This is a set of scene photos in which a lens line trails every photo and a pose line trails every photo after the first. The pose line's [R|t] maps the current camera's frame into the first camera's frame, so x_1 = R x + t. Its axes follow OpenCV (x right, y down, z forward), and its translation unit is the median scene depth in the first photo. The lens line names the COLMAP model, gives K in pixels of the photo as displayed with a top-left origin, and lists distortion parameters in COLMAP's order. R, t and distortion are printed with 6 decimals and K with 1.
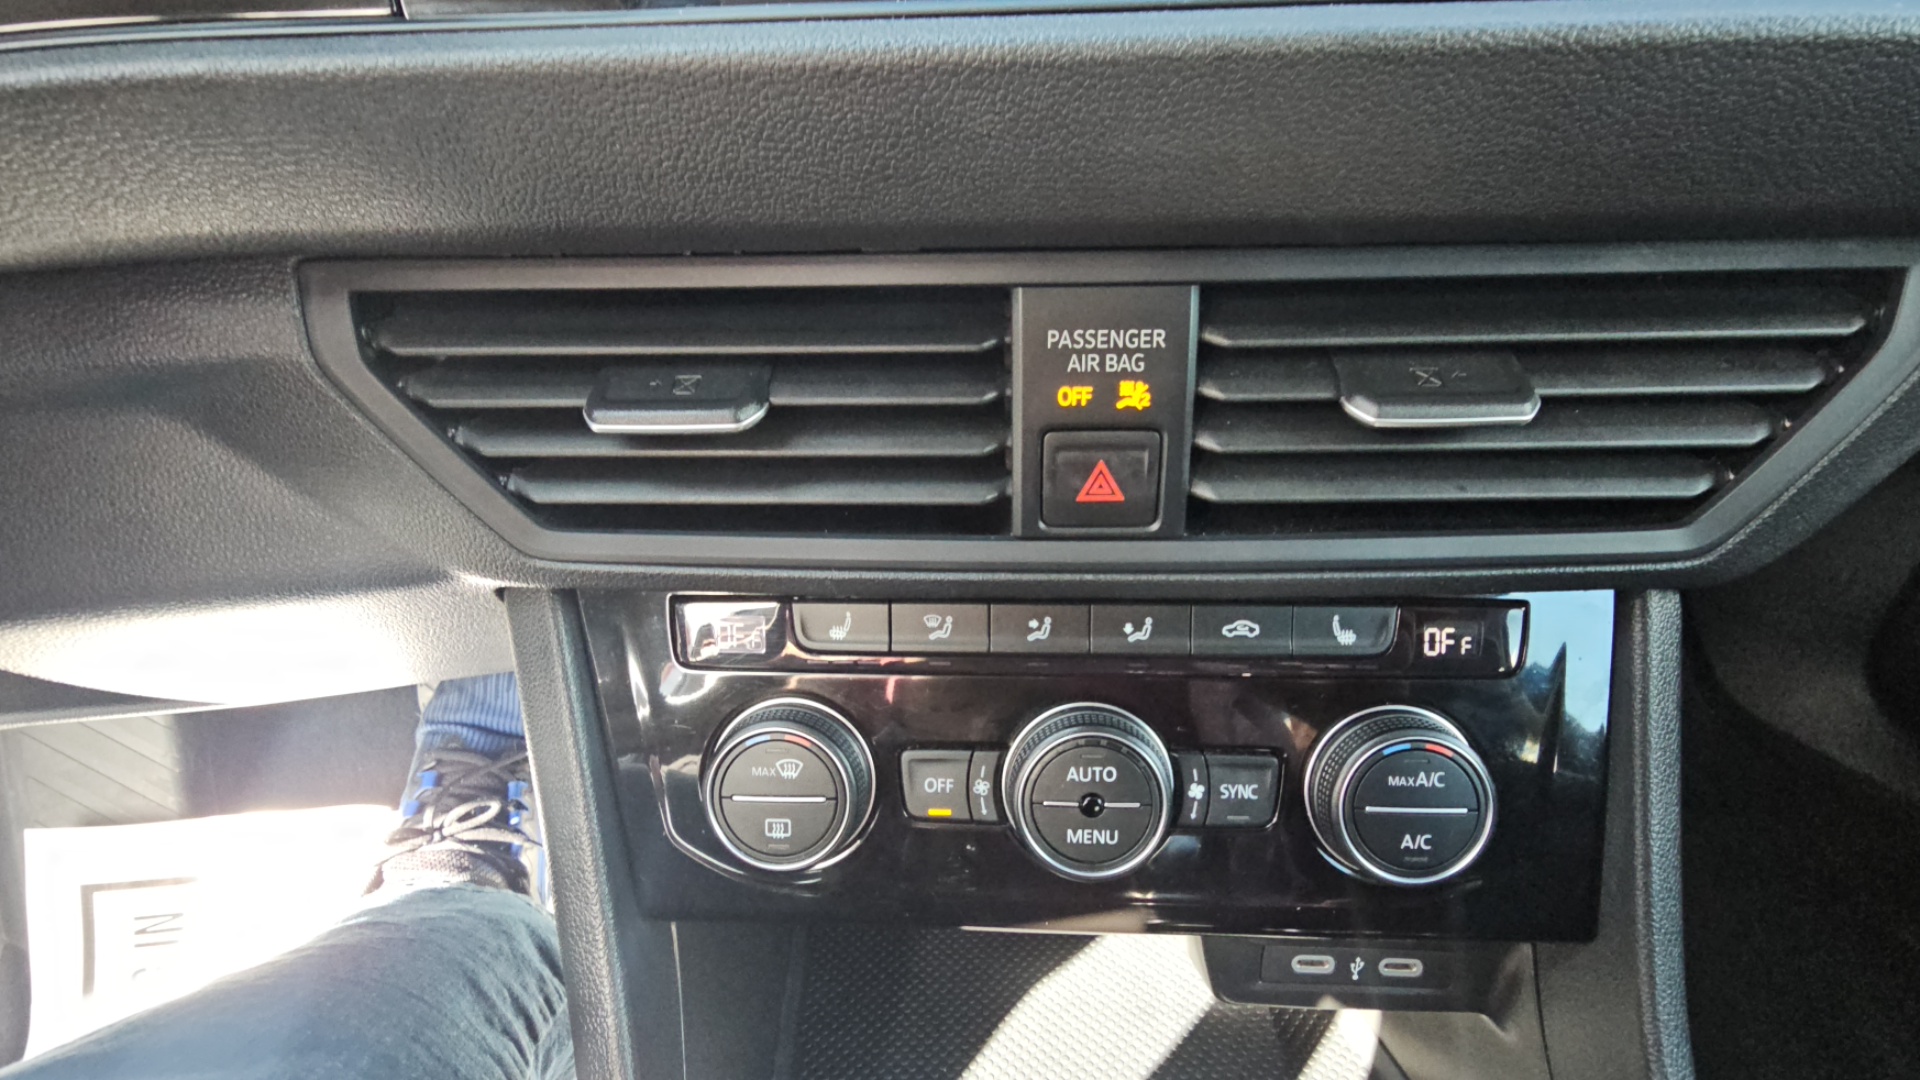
lens RADIAL K [[867.7, 0, 975.0], [0, 867.7, 544.8], [0, 0, 1]] dist [0.002486, -0.004249]
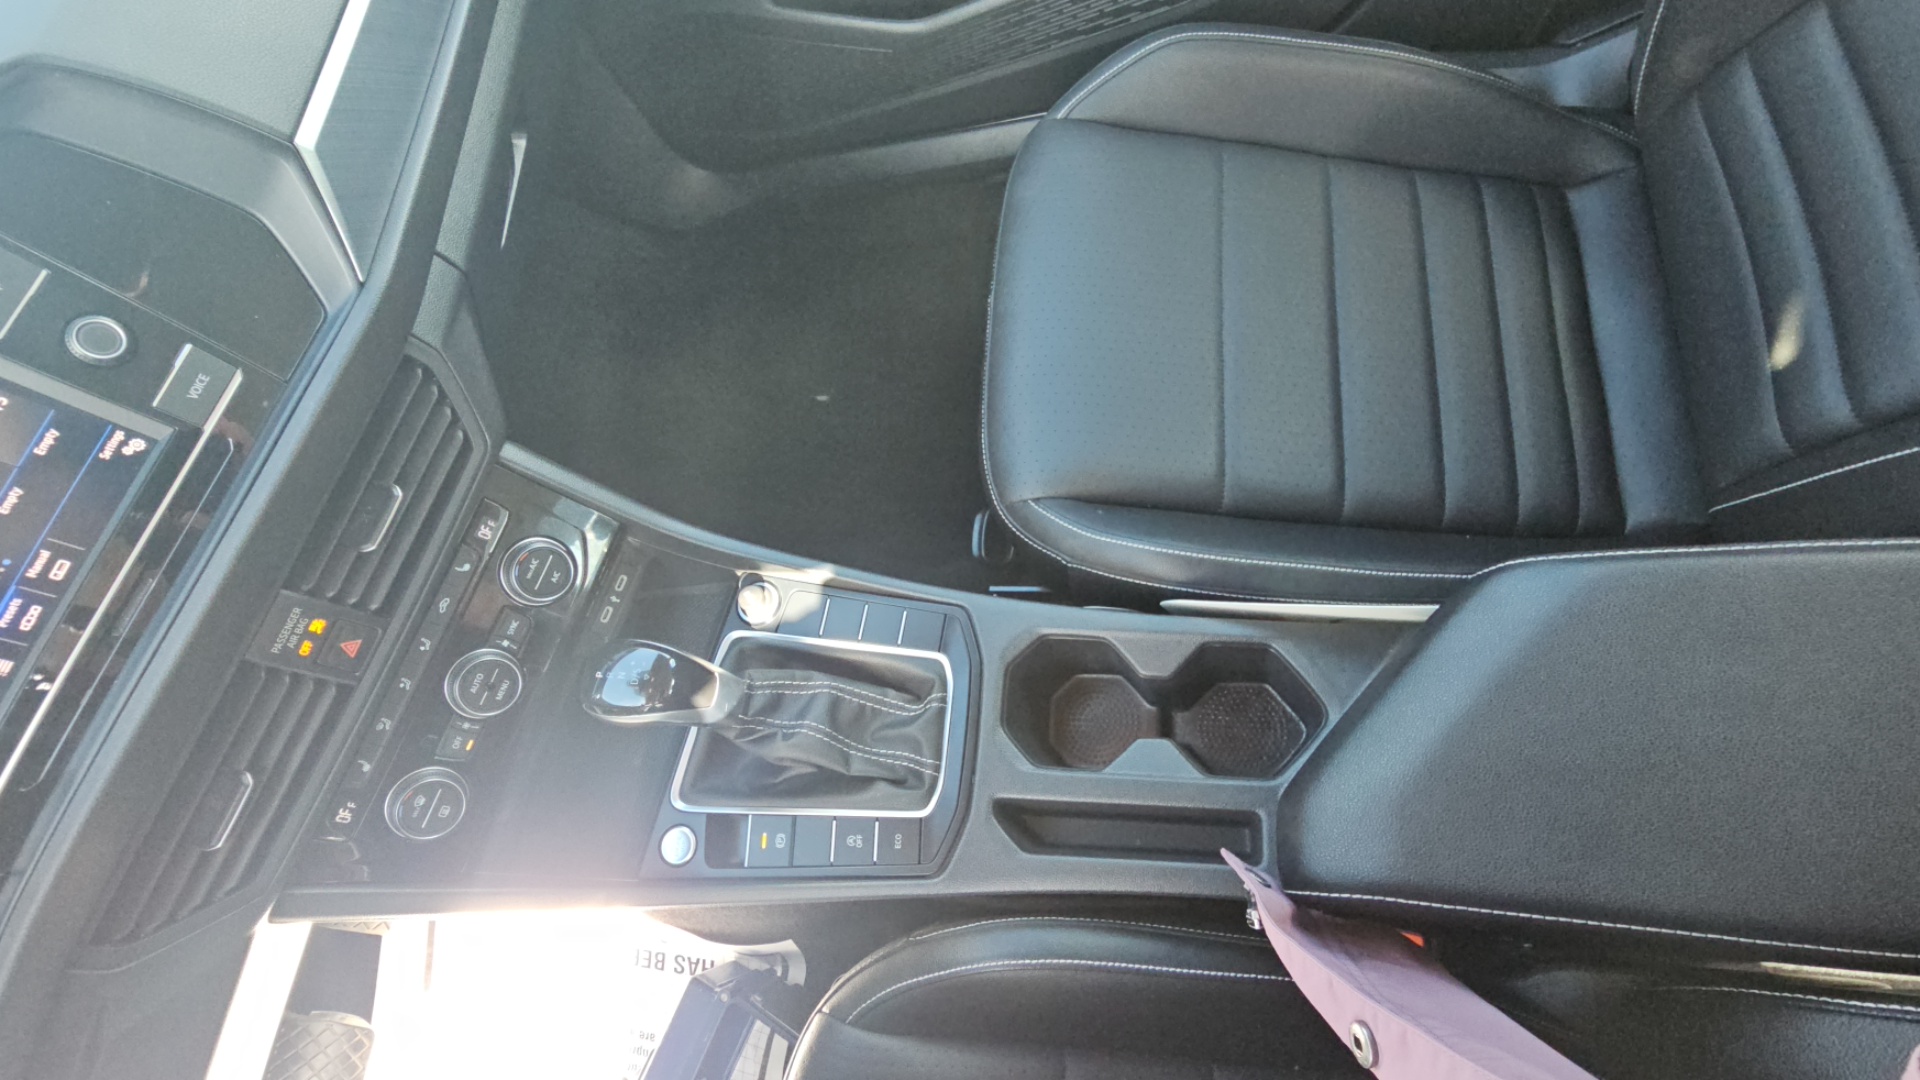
lens RADIAL K [[867.9, 0, 984.0], [0, 867.9, 543.3], [0, 0, 1]] dist [0.004111, -0.004648]
pose [[0.286656, -0.917236, 0.276598, 0.221563], [0.739375, 0.395406, 0.544958, -0.179587], [-0.609224, 0.048294, 0.791526, -1.863940]]
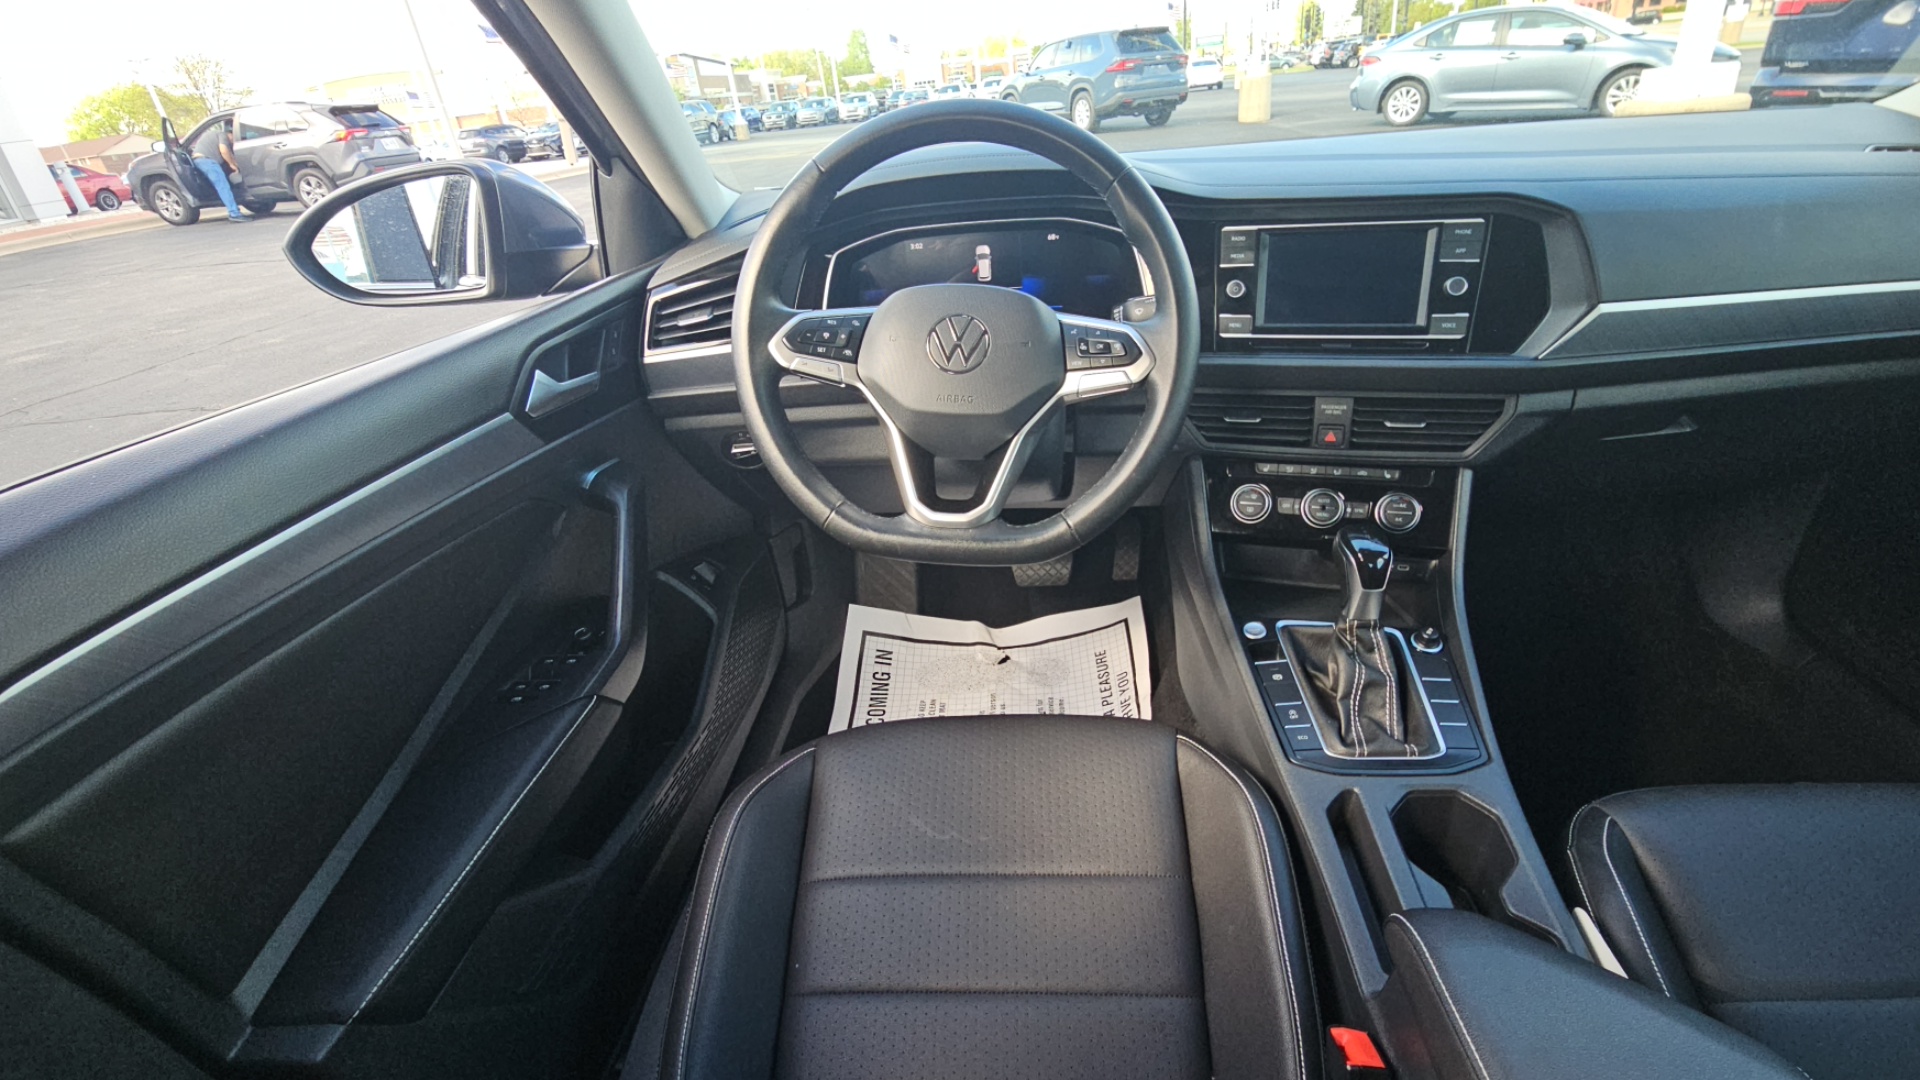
lens RADIAL K [[865.4, 0, 970.3], [0, 865.4, 544.9], [0, 0, 1]] dist [0.004754, -0.005983]
pose [[0.958870, 0.081951, -0.271757, -0.377308], [-0.096820, 0.994426, -0.041740, 0.828180], [0.266822, 0.066334, 0.961460, -3.707311]]
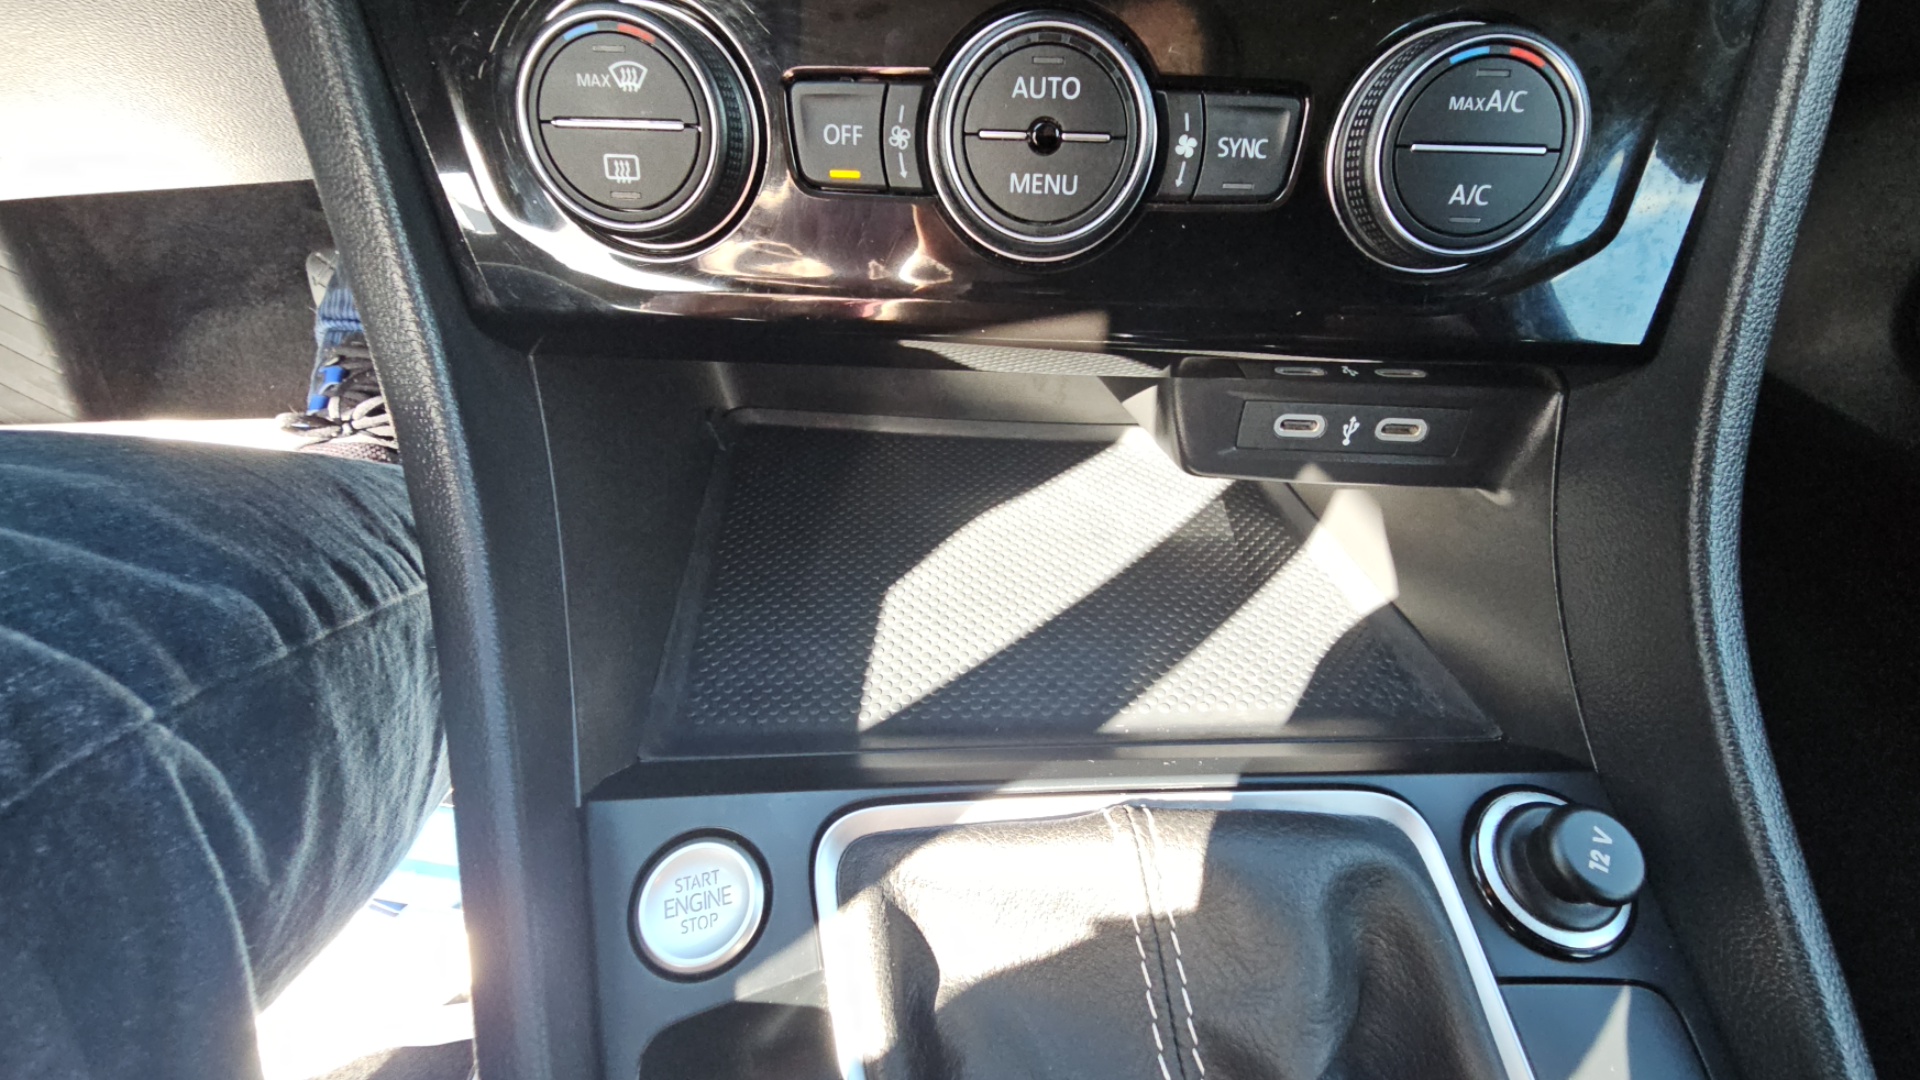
lens RADIAL K [[867.7, 0, 975.0], [0, 867.7, 544.8], [0, 0, 1]] dist [0.002486, -0.004249]
pose [[0.999562, 0.016593, 0.024523, 0.060134], [-0.023277, 0.952238, 0.304468, 0.388316], [-0.018299, -0.304906, 0.952207, 0.183999]]
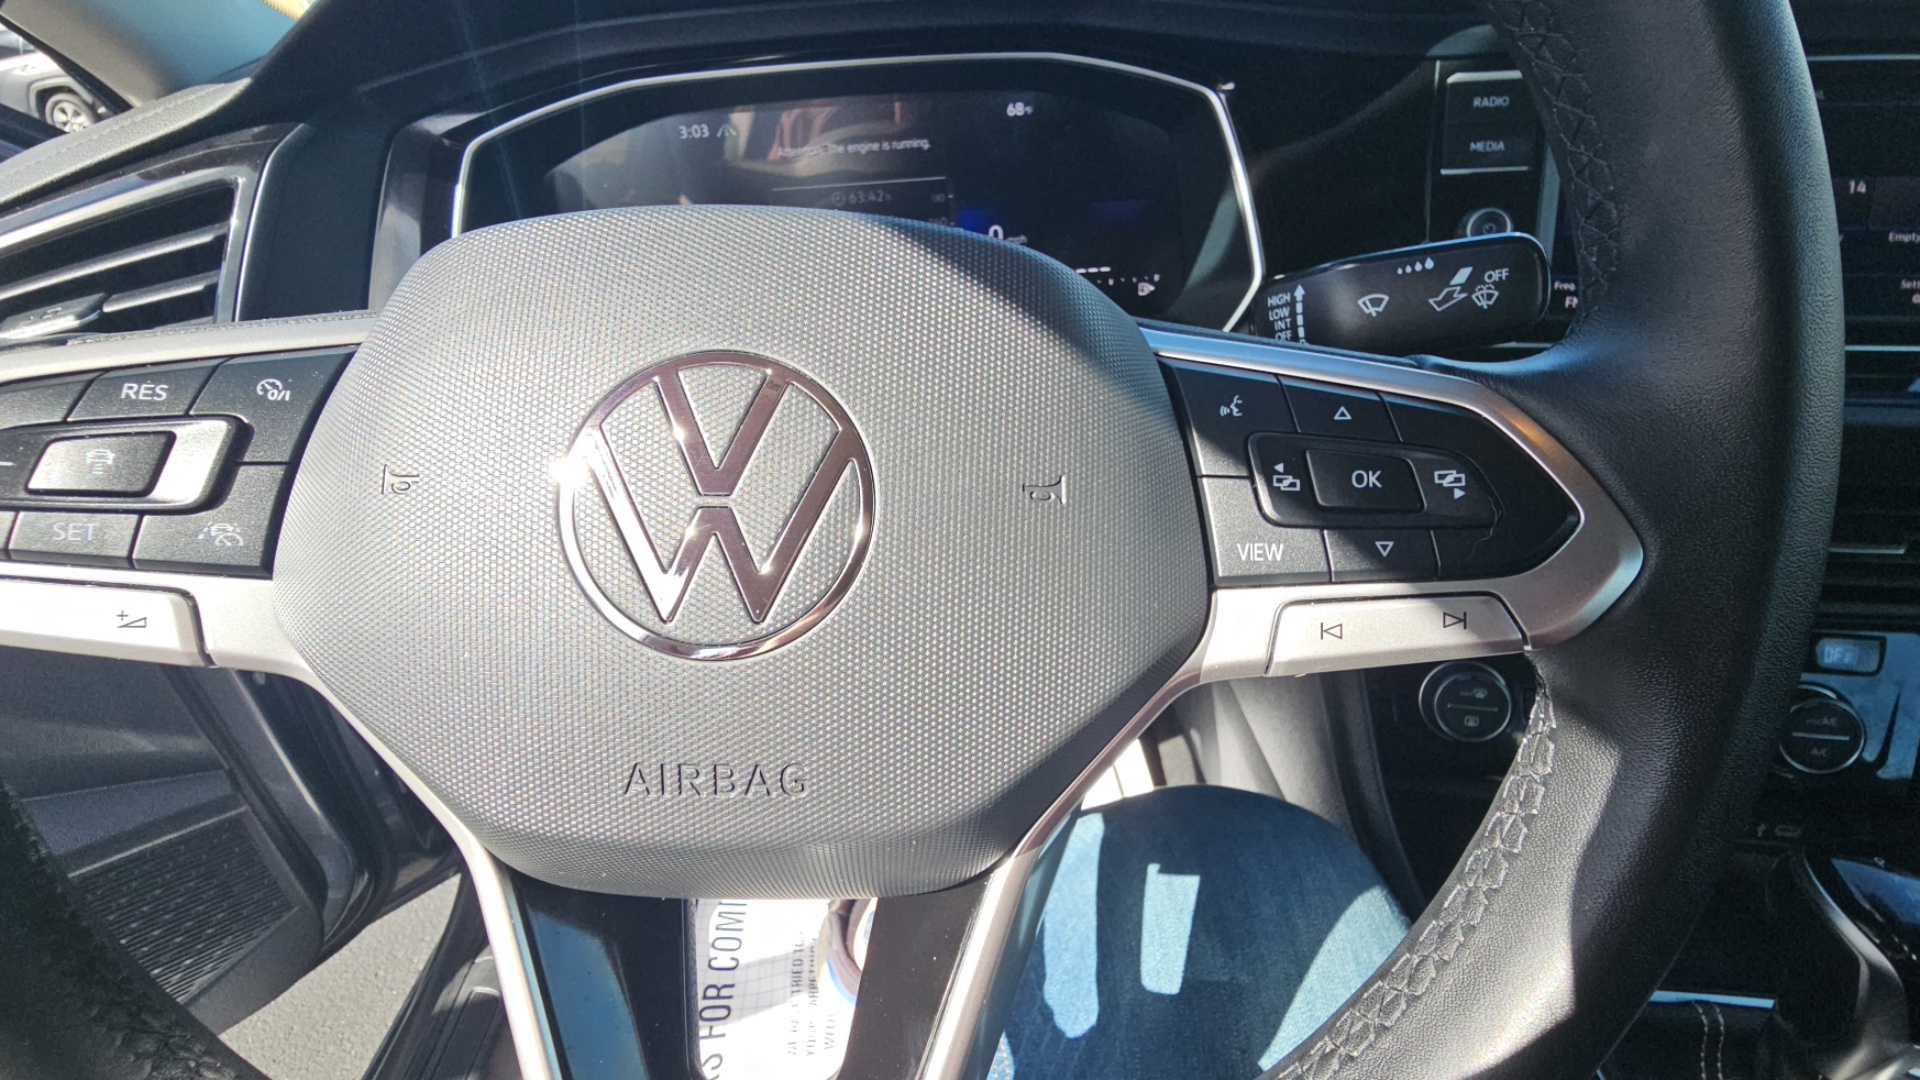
lens RADIAL K [[863.0, 0, 969.4], [0, 863.0, 541.8], [0, 0, 1]] dist [0.005617, -0.004129]
pose [[0.985552, 0.049192, -0.162074, -1.074601], [-0.049386, 0.998776, 0.002833, -0.037940], [0.162014, 0.005212, 0.986775, -1.260717]]
